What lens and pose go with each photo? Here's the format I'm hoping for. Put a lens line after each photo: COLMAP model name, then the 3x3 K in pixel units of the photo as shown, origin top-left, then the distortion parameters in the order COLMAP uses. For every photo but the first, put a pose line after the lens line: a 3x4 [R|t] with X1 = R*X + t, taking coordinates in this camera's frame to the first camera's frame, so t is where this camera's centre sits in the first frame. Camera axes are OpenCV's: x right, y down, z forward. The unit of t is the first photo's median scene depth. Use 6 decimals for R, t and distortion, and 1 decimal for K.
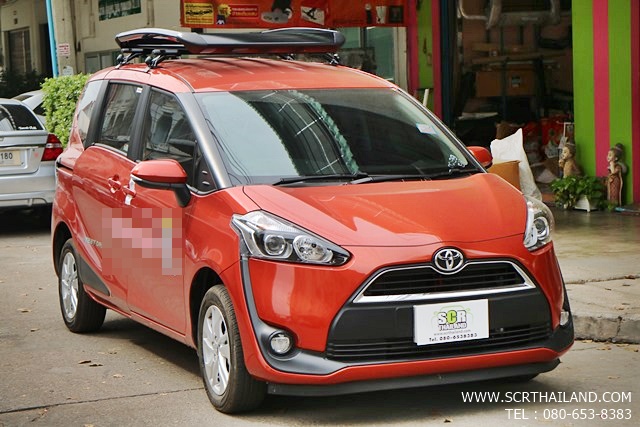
lens RADIAL K [[1602.1, 0, 321.2], [0, 1602.1, 215.5], [0, 0, 1]] dist [0.339860, 0.000000]
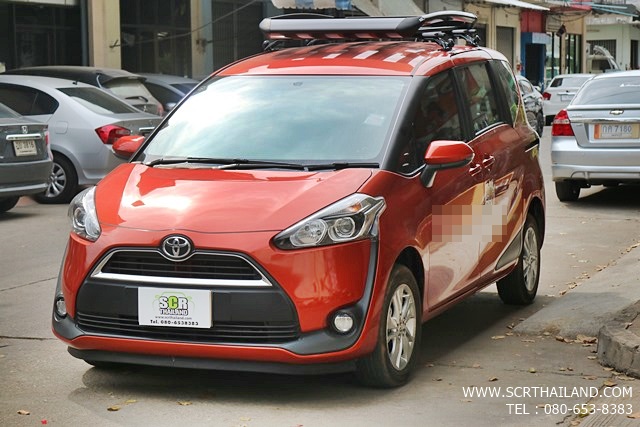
lens RADIAL K [[1602.1, 0, 319.4], [0, 1602.1, 208.8], [0, 0, 1]] dist [0.339860, 0.000000]
pose [[0.712431, 0.088435, -0.696147, 0.857821], [-0.073755, 0.995969, 0.051042, -0.056021], [0.697855, 0.014980, 0.716082, 0.327680]]
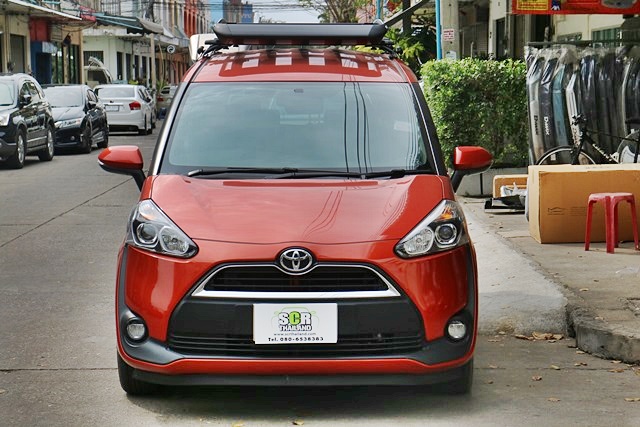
lens RADIAL K [[1602.1, 0, 322.3], [0, 1602.1, 218.6], [0, 0, 1]] dist [0.339860, 0.000000]
pose [[0.919066, 0.061846, -0.389220, 0.474838], [-0.056347, 0.998085, 0.025539, -0.023852], [0.390054, -0.001541, 0.920791, 0.102380]]
